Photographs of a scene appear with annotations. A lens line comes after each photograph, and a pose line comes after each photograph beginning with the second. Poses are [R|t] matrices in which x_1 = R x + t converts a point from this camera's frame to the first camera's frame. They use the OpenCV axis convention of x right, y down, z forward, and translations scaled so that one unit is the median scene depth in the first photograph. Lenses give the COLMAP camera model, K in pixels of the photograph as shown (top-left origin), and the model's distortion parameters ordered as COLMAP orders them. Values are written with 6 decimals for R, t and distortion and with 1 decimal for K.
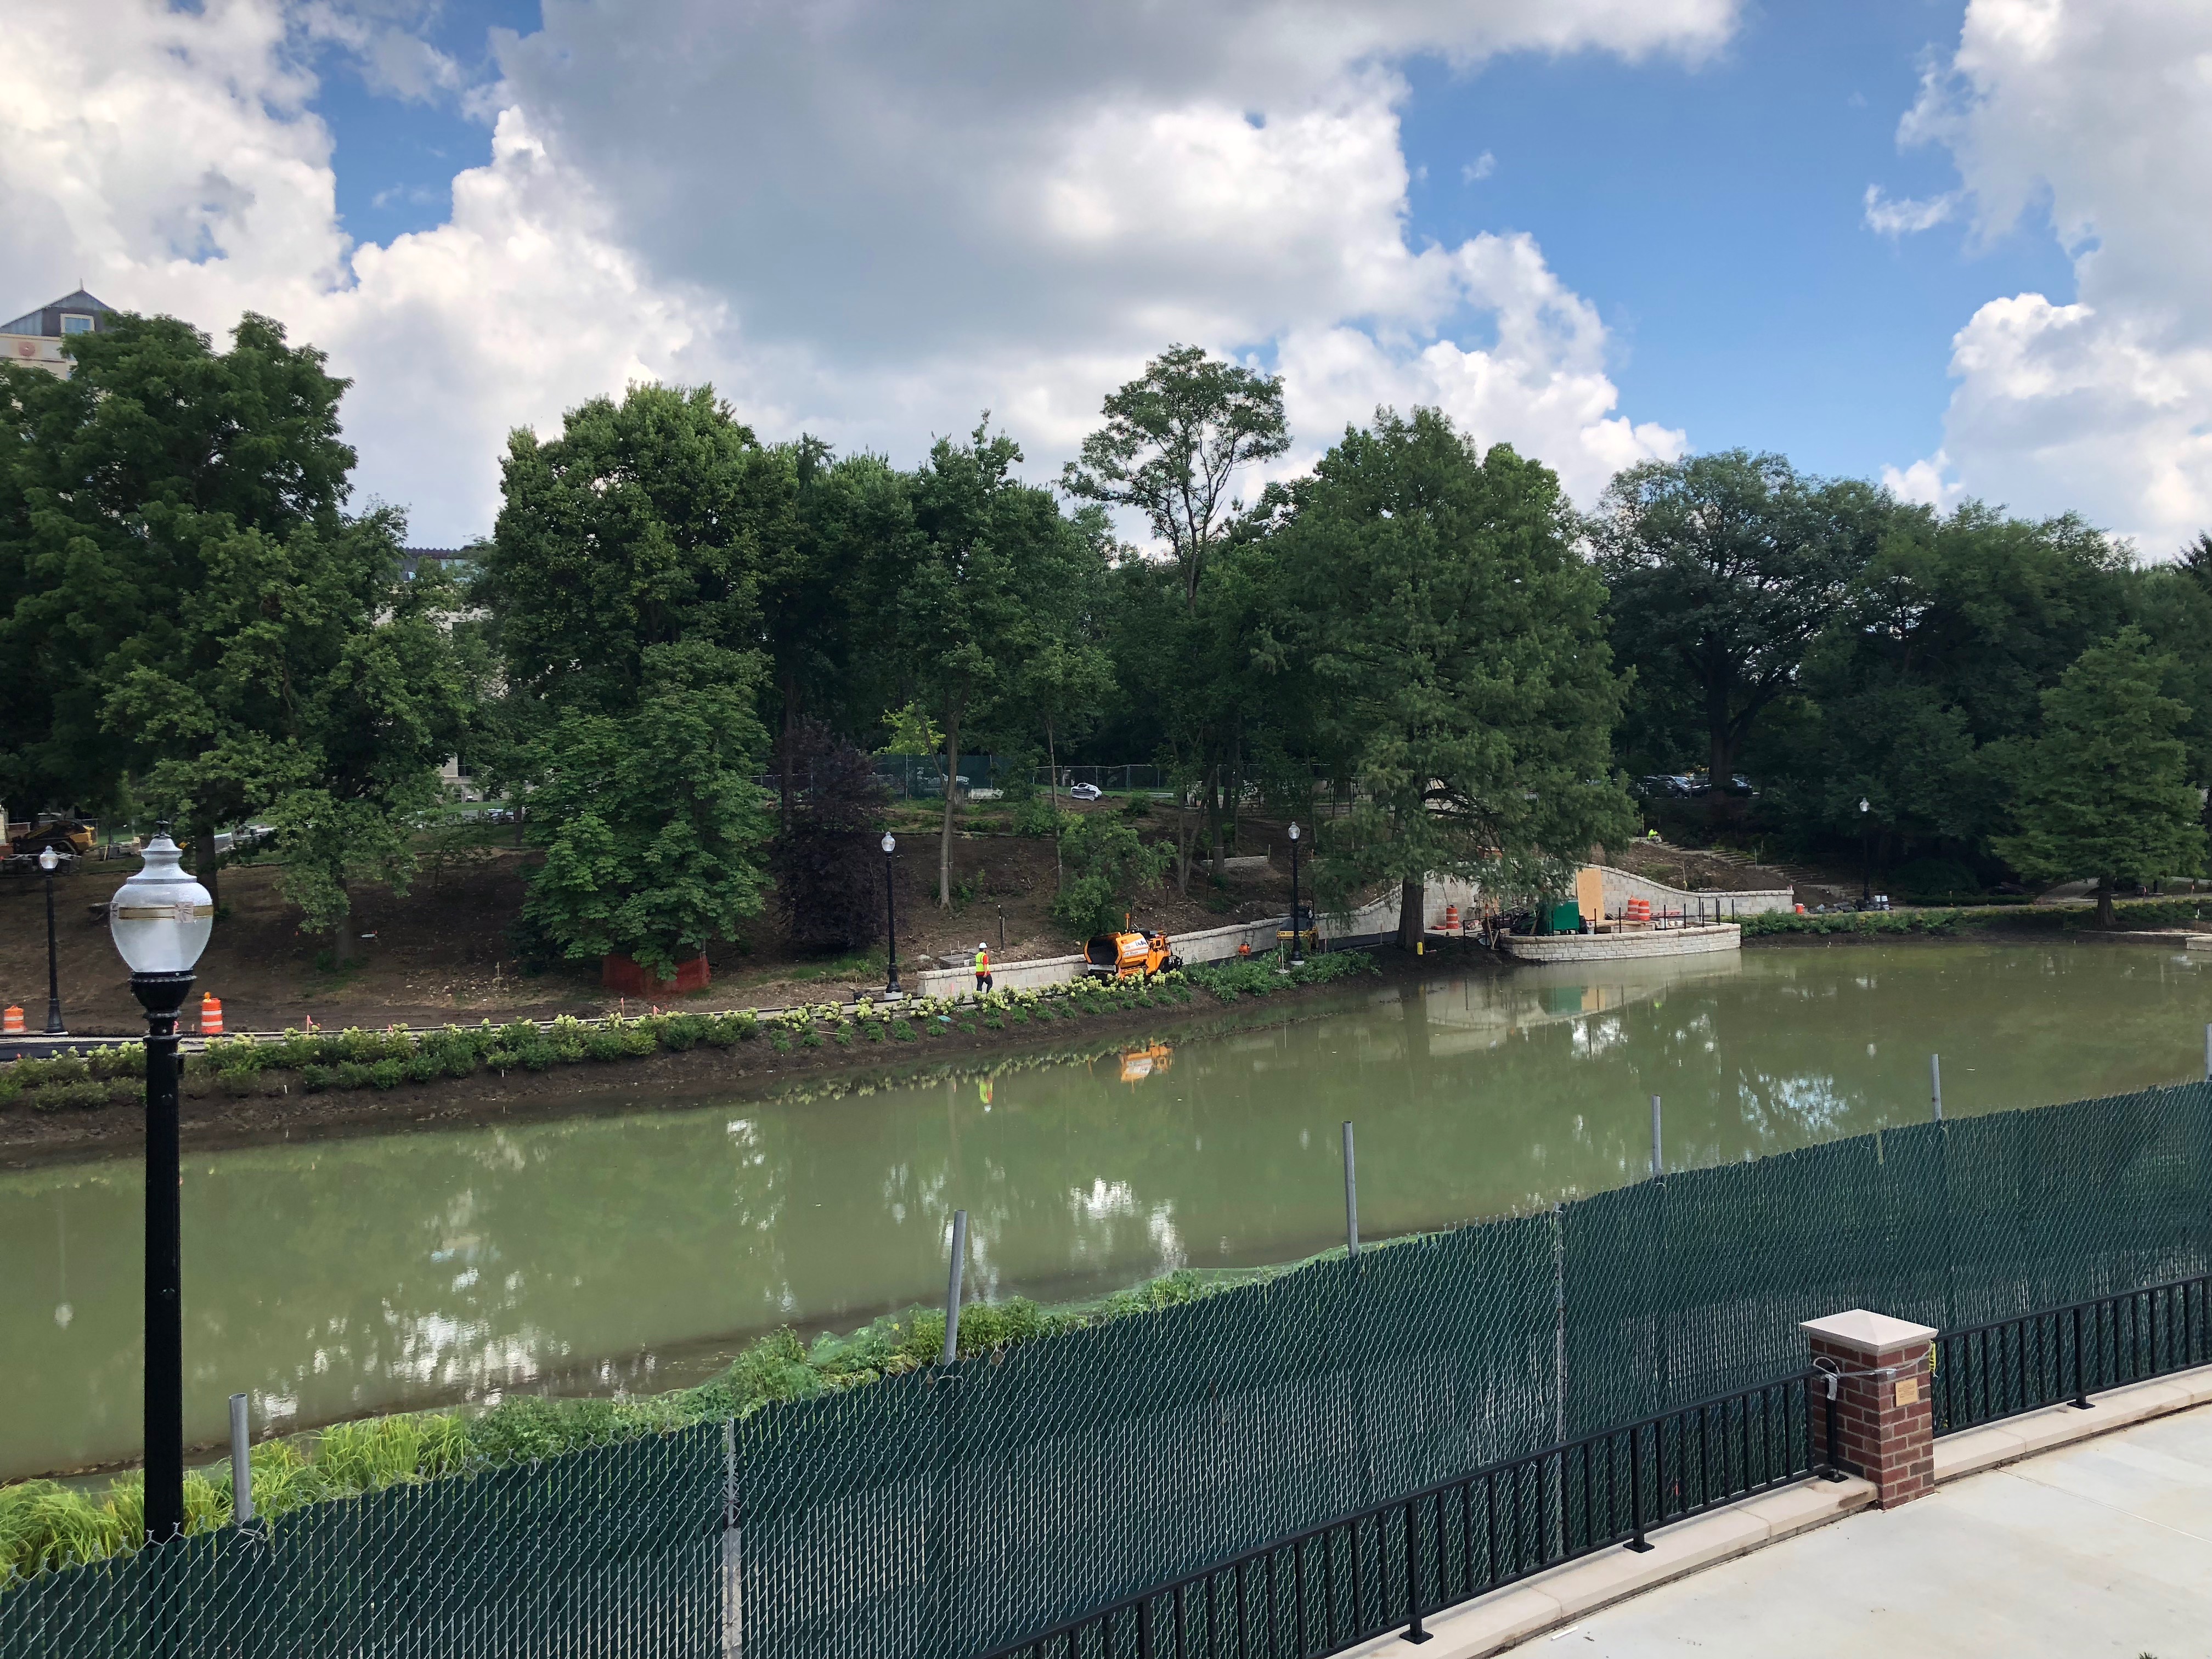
lens RADIAL K [[1754.5, 0, 1106.0], [0, 1754.5, 829.5], [0, 0, 1]] dist [-0.047201, 0.005538]
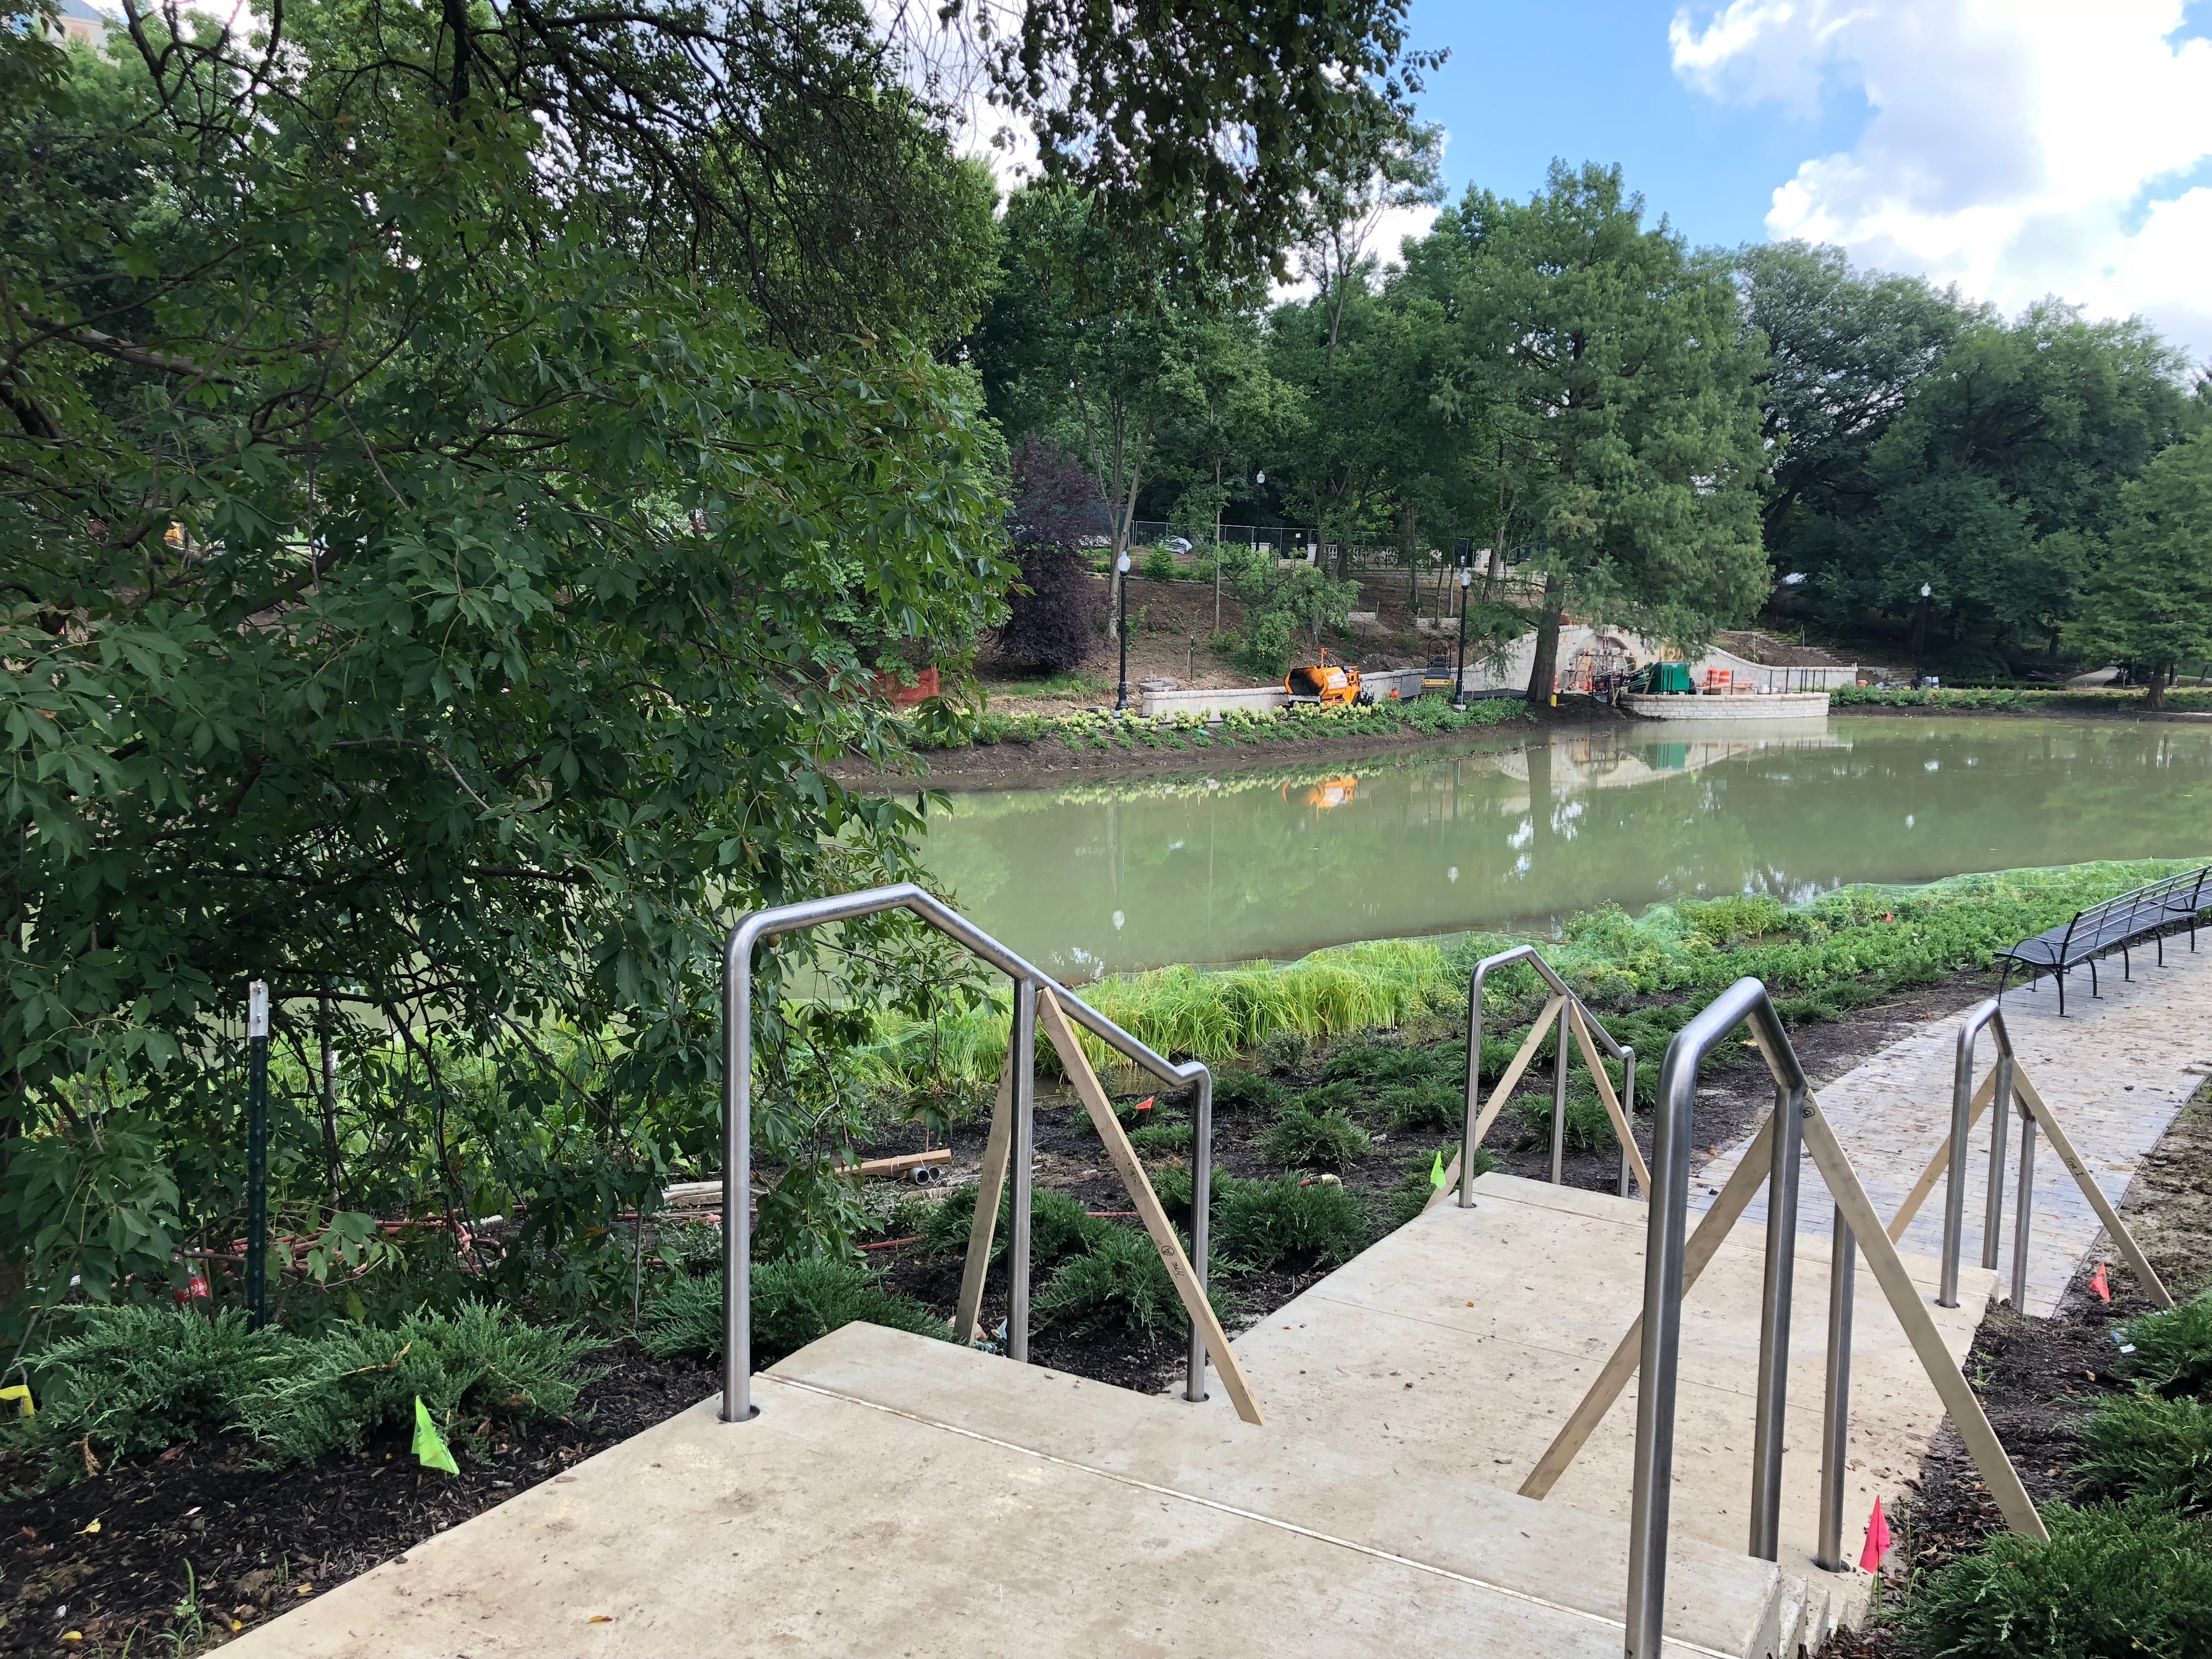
lens RADIAL K [[1754.5, 0, 1106.0], [0, 1754.5, 829.5], [0, 0, 1]] dist [-0.047201, 0.005538]
pose [[0.994270, 0.027140, 0.103391, -0.184232], [-0.038433, 0.993314, 0.108858, 0.040012], [-0.099746, -0.112208, 0.988666, -0.004665]]
